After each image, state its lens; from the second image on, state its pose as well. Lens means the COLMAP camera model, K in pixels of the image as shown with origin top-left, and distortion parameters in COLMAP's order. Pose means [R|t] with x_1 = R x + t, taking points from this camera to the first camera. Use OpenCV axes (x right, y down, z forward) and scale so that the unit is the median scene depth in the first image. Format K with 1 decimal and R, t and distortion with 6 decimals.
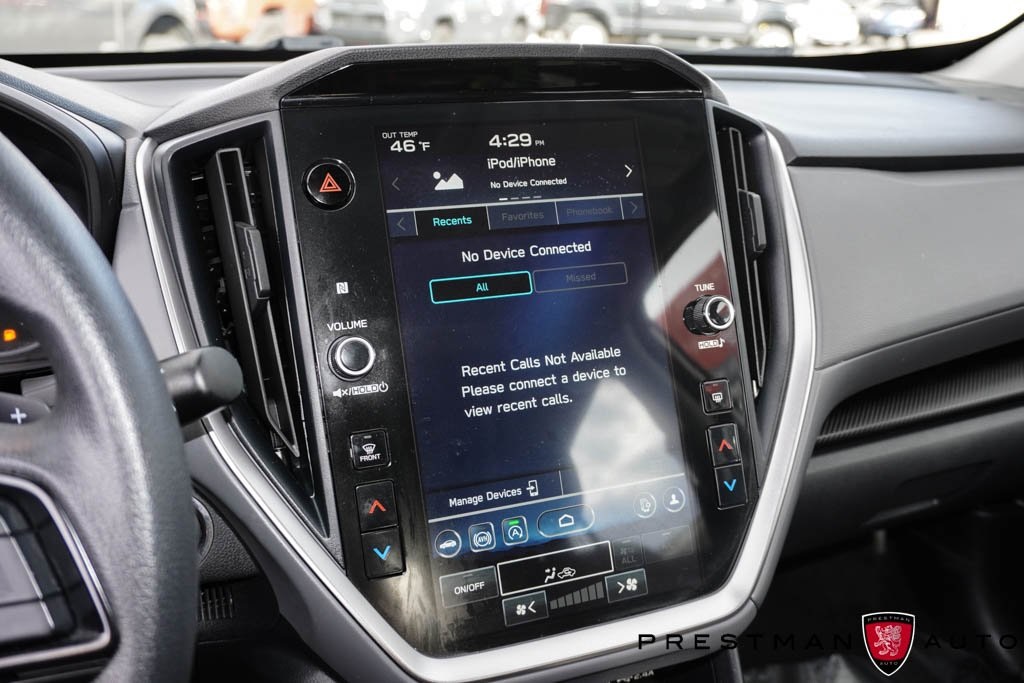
lens RADIAL K [[911.9, 0, 512.9], [0, 911.9, 344.9], [0, 0, 1]] dist [-0.034588, 0.009804]
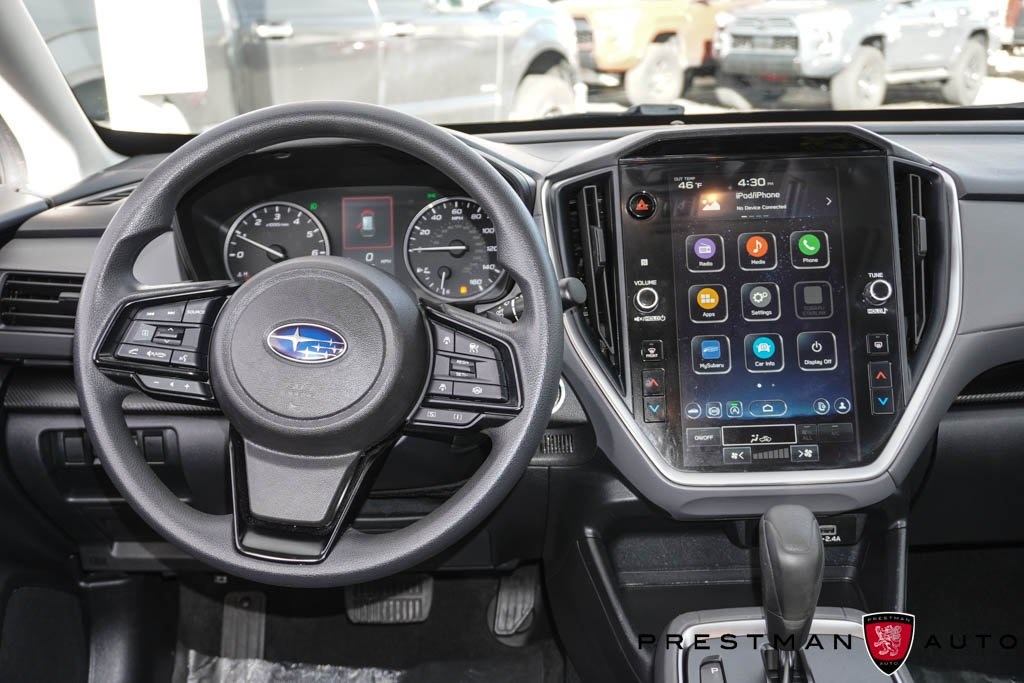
lens RADIAL K [[1172.2, 0, 510.3], [0, 1172.2, 339.5], [0, 0, 1]] dist [0.019801, 0.000000]
pose [[0.929660, 0.051327, -0.364825, 0.397402], [-0.084502, 0.993555, -0.075549, 0.271011], [0.358596, 0.101063, 0.928006, -1.166694]]
